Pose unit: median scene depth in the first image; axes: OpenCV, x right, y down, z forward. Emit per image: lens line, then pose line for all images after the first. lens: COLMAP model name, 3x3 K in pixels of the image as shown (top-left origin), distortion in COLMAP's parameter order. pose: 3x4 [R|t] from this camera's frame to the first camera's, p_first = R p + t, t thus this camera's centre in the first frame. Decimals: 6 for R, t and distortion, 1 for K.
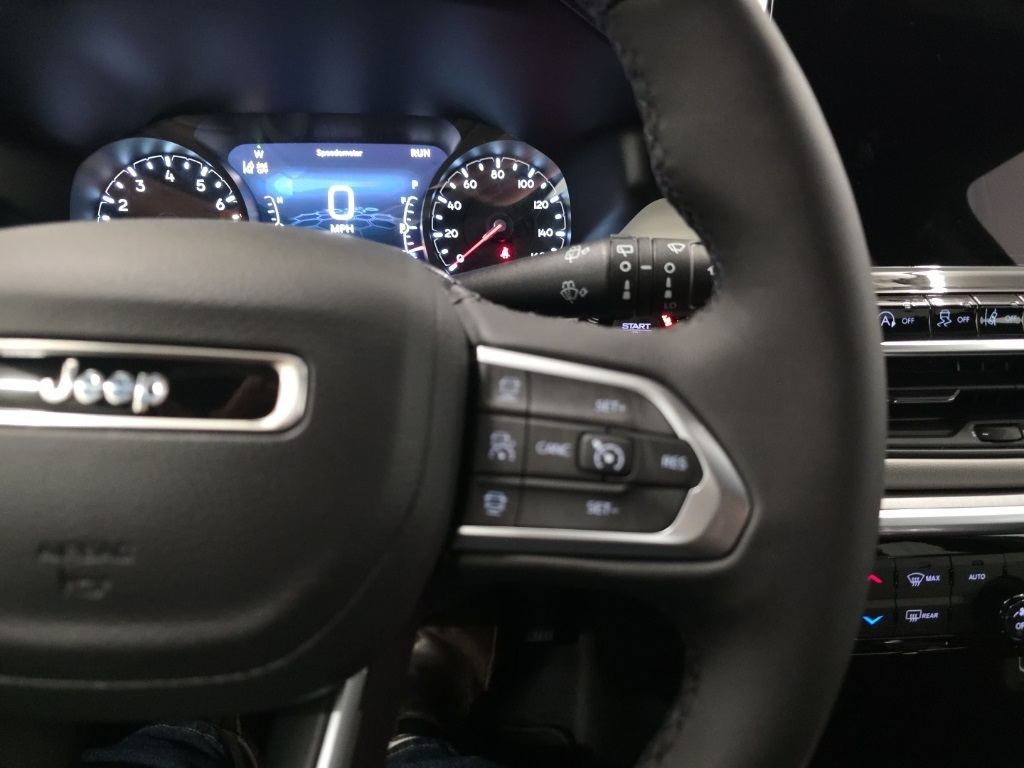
lens RADIAL K [[684.0, 0, 511.0], [0, 684.0, 394.7], [0, 0, 1]] dist [0.035322, -0.051695]
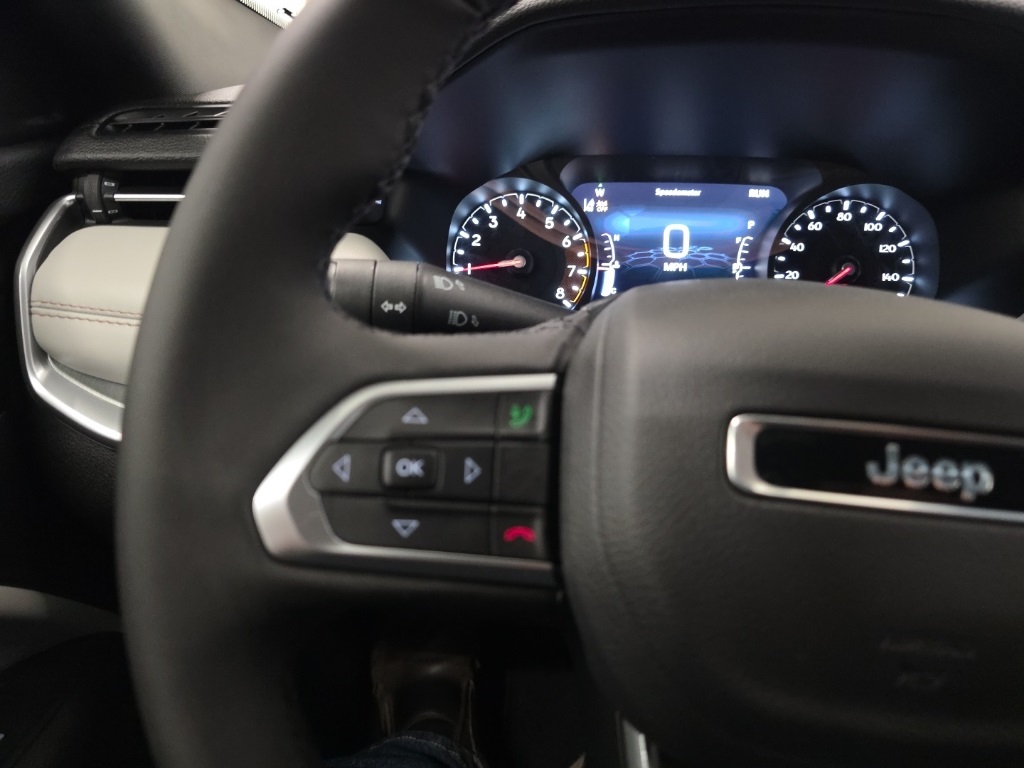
lens RADIAL K [[684.0, 0, 521.2], [0, 684.0, 390.8], [0, 0, 1]] dist [0.035322, -0.051695]
pose [[0.992291, 0.051455, -0.112740, -0.353428], [-0.054563, 0.998206, -0.024652, -0.024178], [0.111269, 0.030613, 0.993319, -0.018307]]
